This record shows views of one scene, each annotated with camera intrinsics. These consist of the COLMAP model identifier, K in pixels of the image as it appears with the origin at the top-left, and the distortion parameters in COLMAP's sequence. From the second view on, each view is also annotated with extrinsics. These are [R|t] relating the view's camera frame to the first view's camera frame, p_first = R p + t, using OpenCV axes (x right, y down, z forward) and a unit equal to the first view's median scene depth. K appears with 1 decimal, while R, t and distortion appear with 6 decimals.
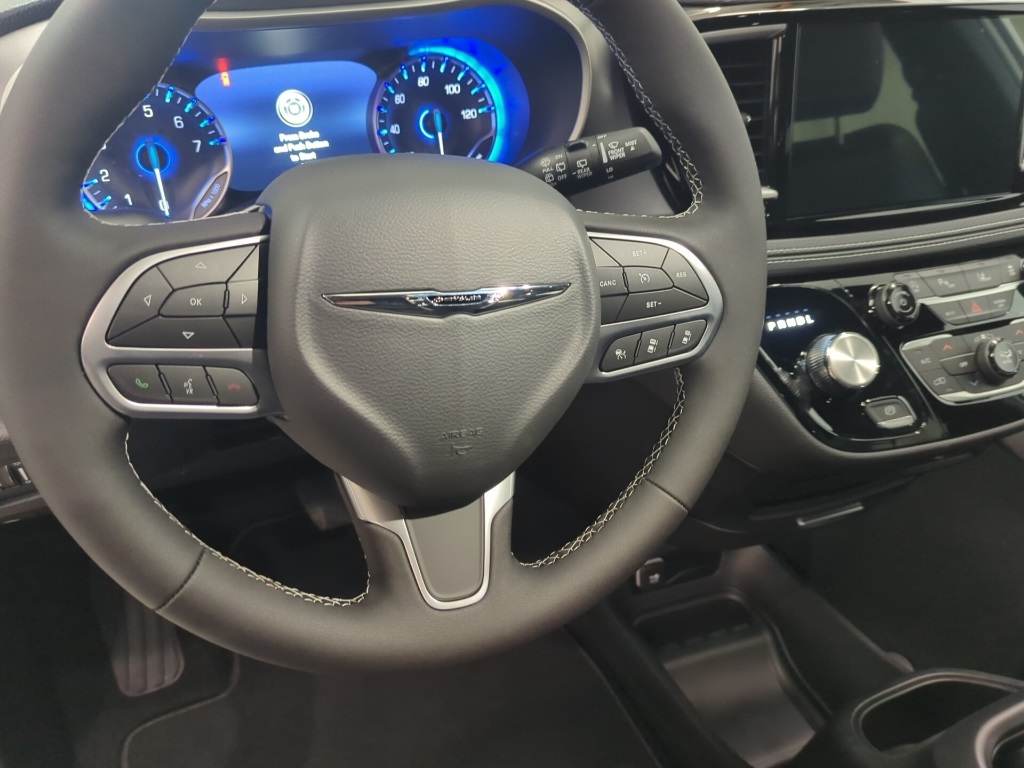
lens RADIAL K [[845.1, 0, 520.6], [0, 845.1, 378.3], [0, 0, 1]] dist [0.047790, -0.056357]
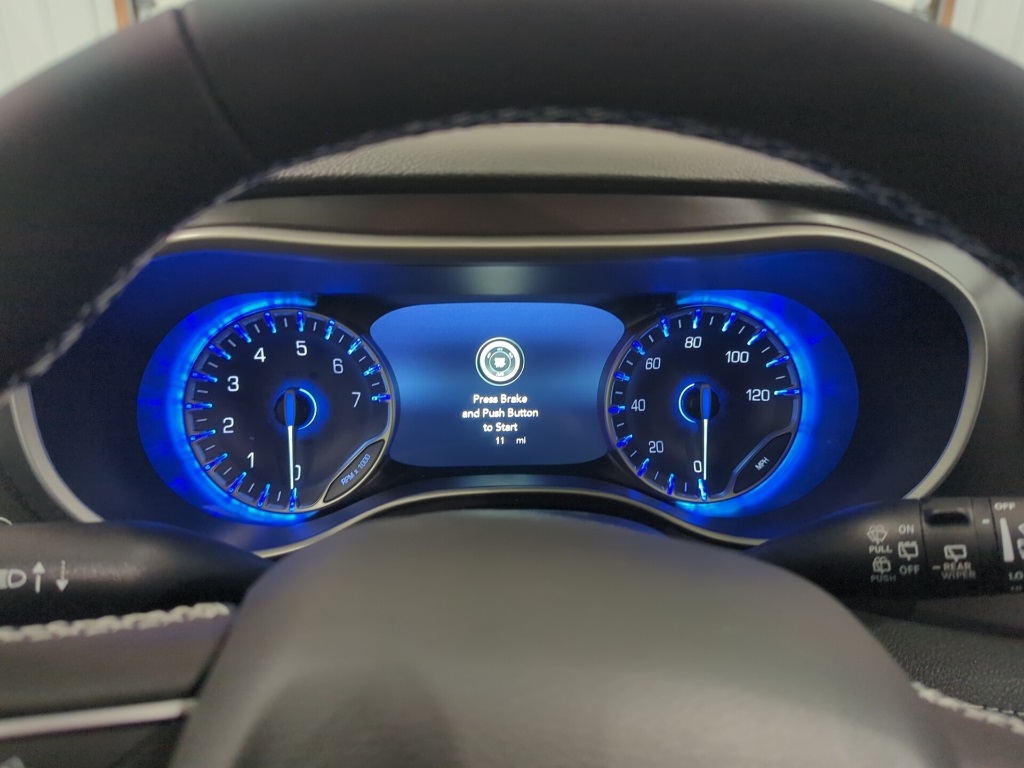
lens RADIAL K [[845.1, 0, 520.6], [0, 845.1, 378.3], [0, 0, 1]] dist [0.047790, -0.056357]
pose [[0.925871, 0.127319, -0.355741, 0.000572], [-0.205426, 0.959828, -0.191131, -0.172499], [0.317116, 0.250042, 0.914832, 0.366514]]
